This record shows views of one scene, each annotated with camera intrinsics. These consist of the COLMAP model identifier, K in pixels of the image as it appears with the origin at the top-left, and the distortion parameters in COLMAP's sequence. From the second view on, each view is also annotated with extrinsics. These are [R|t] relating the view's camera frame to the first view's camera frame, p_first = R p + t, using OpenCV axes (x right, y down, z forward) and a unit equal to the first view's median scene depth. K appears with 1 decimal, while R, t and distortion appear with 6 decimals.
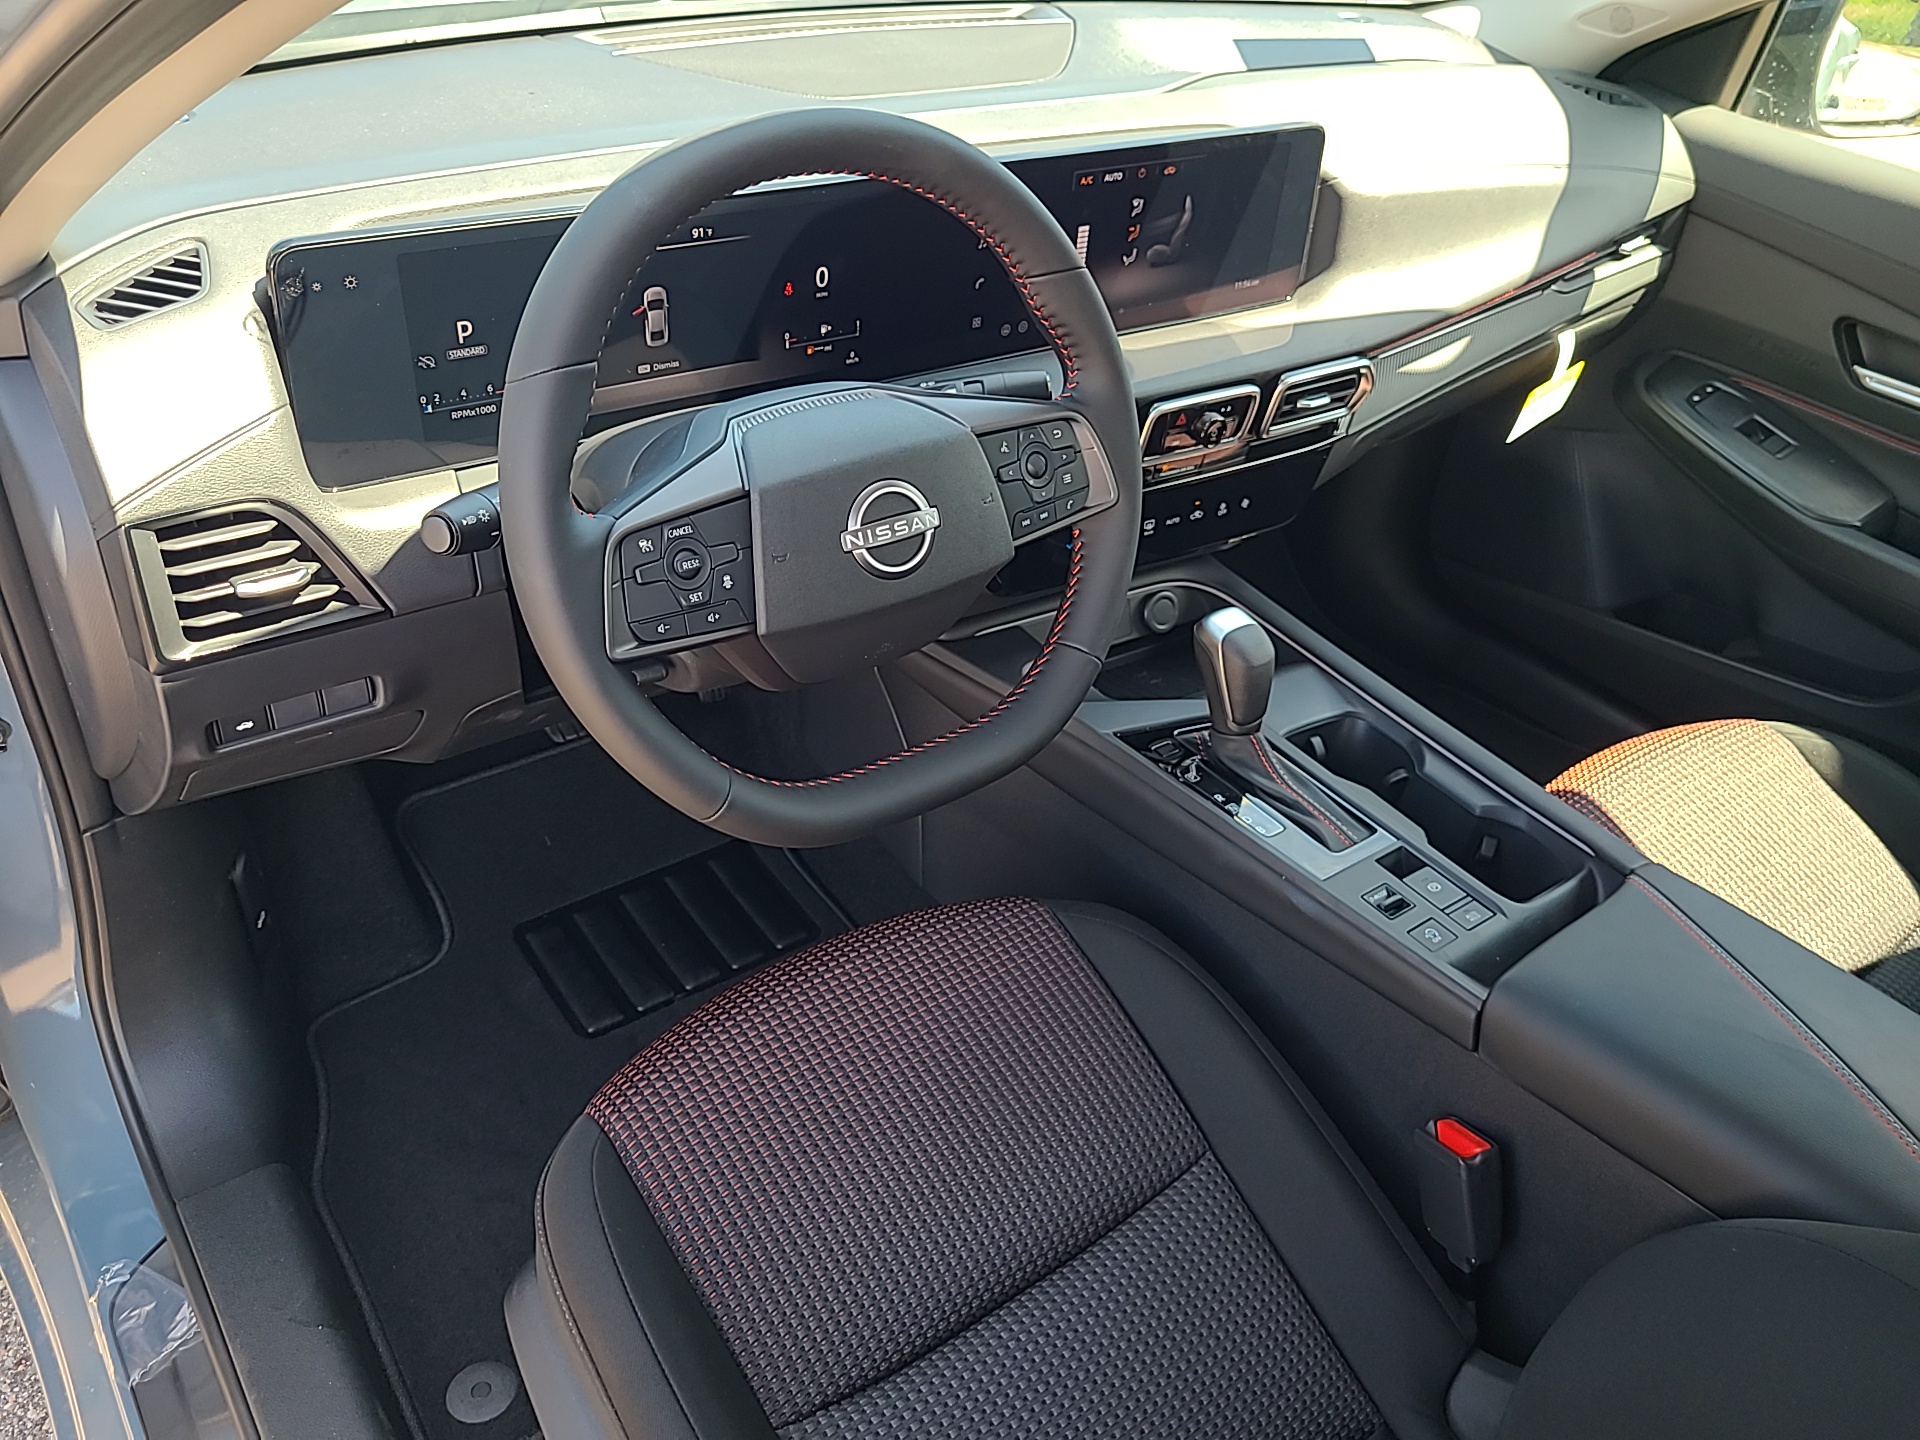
lens RADIAL K [[1415.9, 0, 875.9], [0, 1415.9, 712.7], [0, 0, 1]] dist [0.002523, 0.011478]
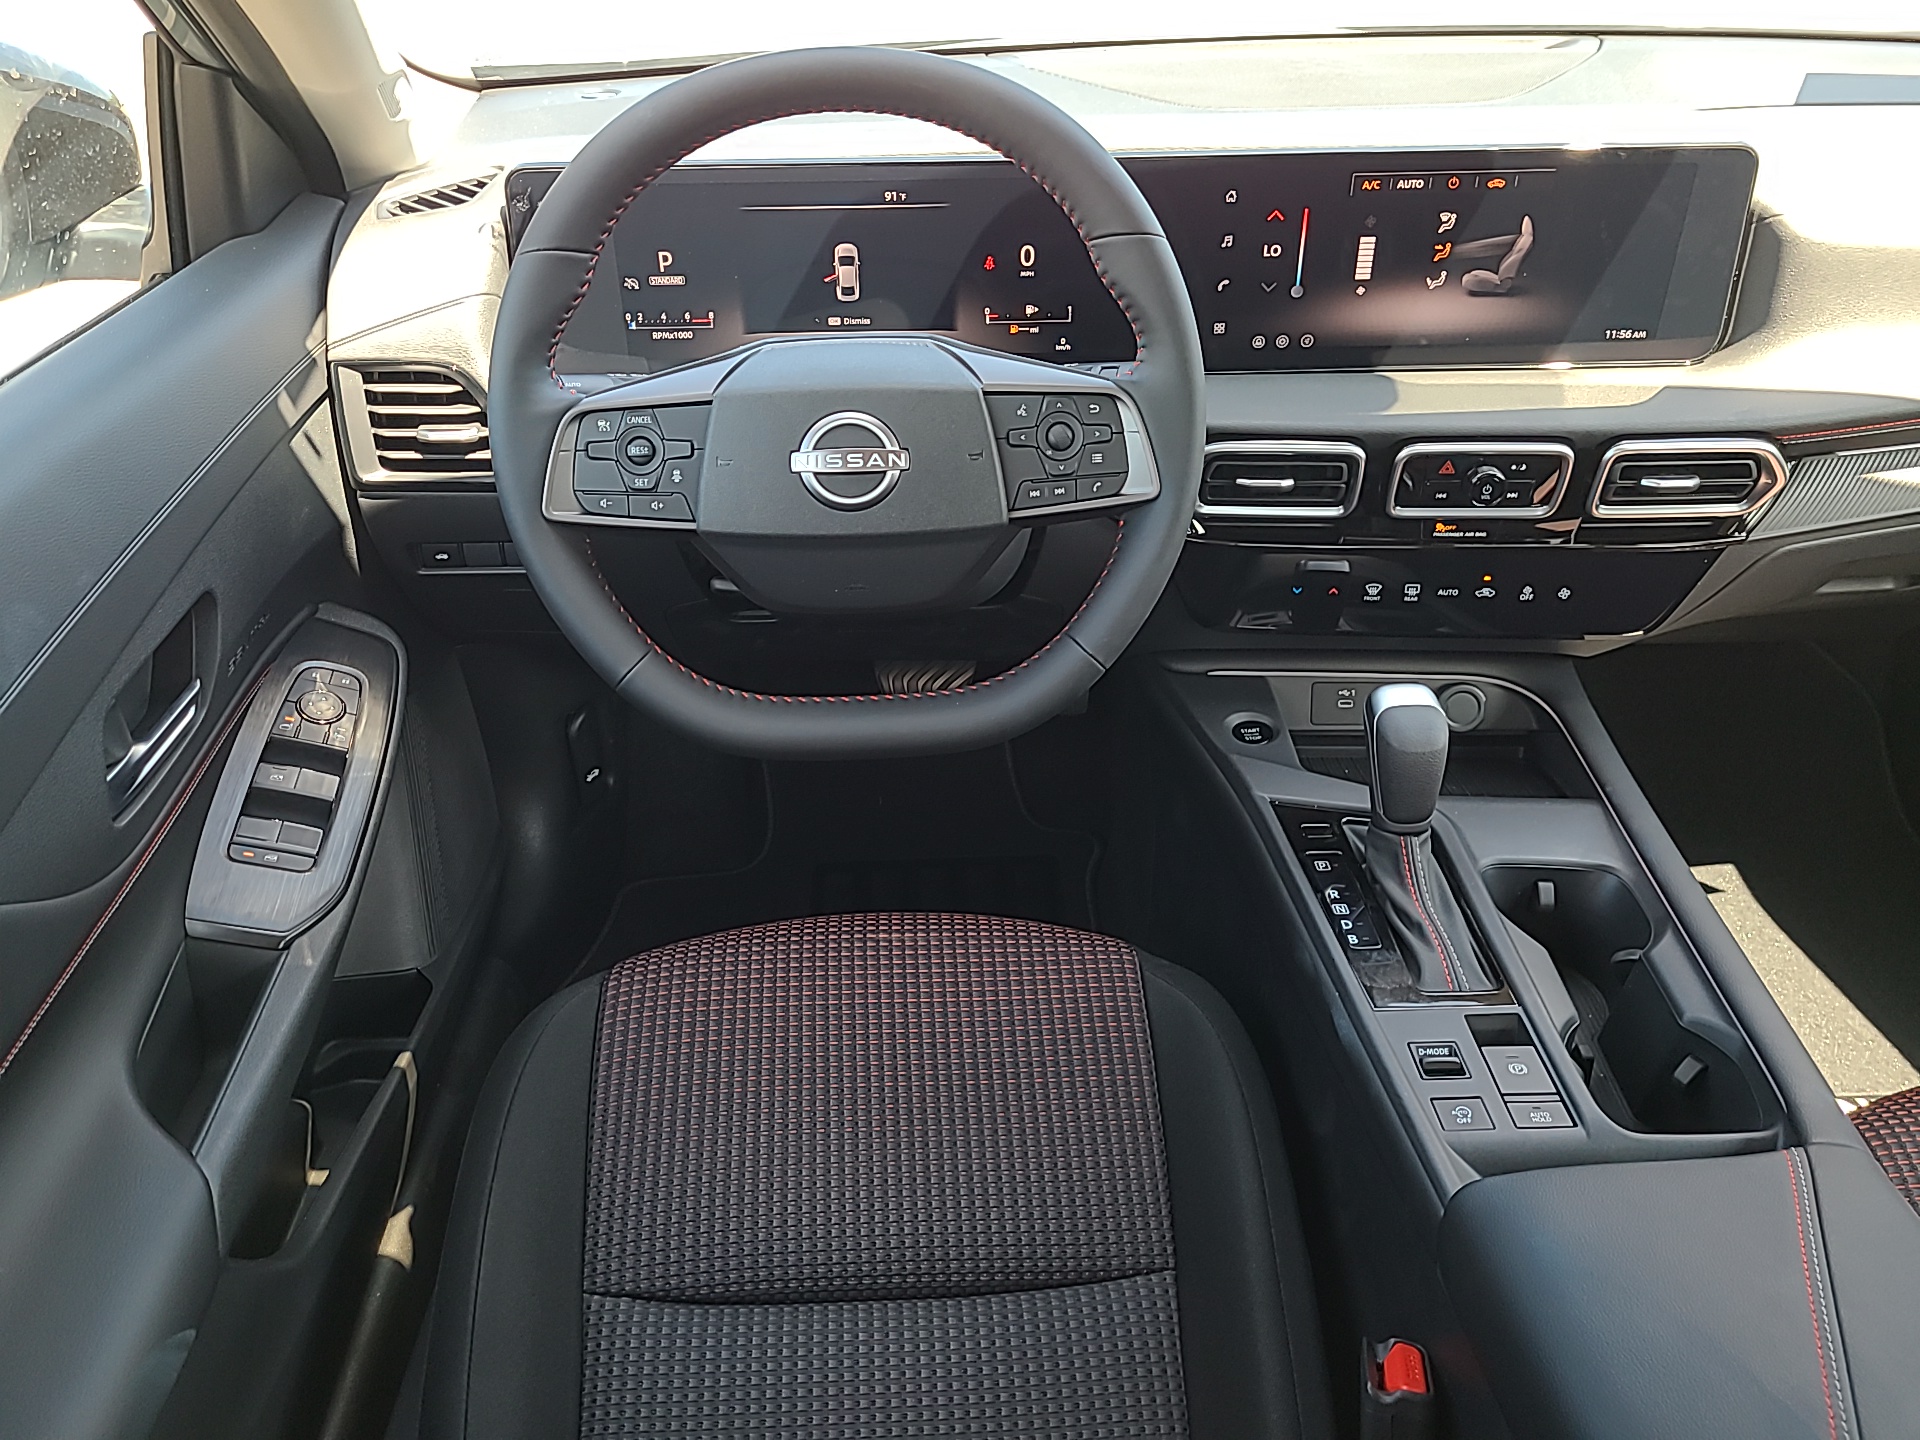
lens RADIAL K [[1415.9, 0, 944.7], [0, 1415.9, 721.8], [0, 0, 1]] dist [0.002523, 0.011478]
pose [[0.827471, 0.232892, -0.510933, 0.494715], [-0.268208, 0.963349, 0.004739, 0.020972], [0.493311, 0.133115, 0.859607, 0.150686]]
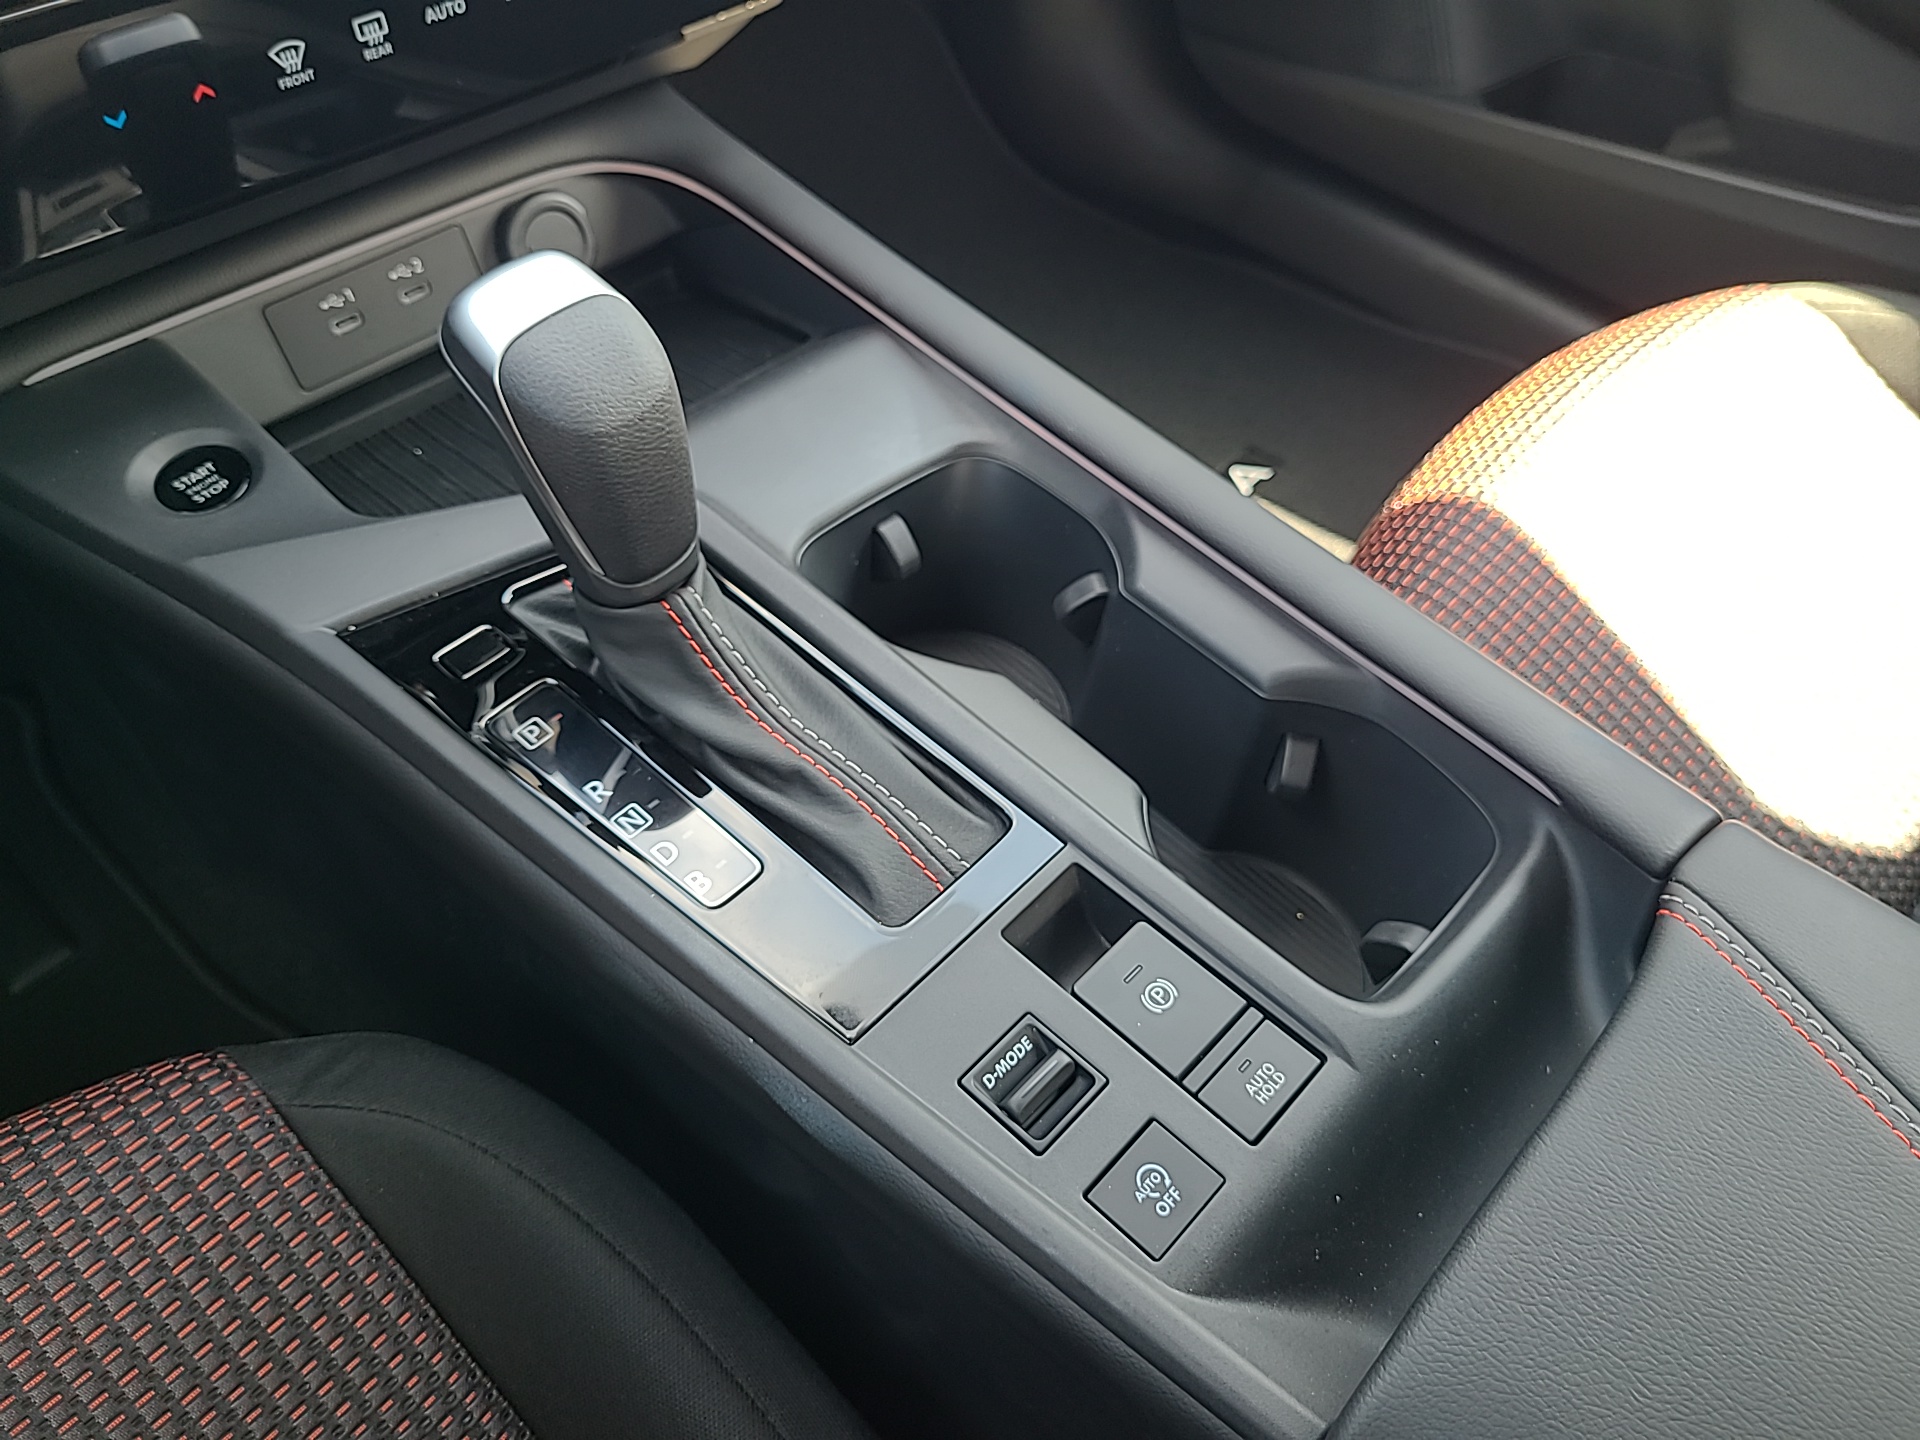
lens RADIAL K [[1415.9, 0, 867.3], [0, 1415.9, 691.4], [0, 0, 1]] dist [0.002523, 0.011478]
pose [[0.982489, -0.166089, 0.084432, 0.306971], [0.136131, 0.949308, 0.283342, -0.065472], [-0.127212, -0.266886, 0.955295, 0.692354]]
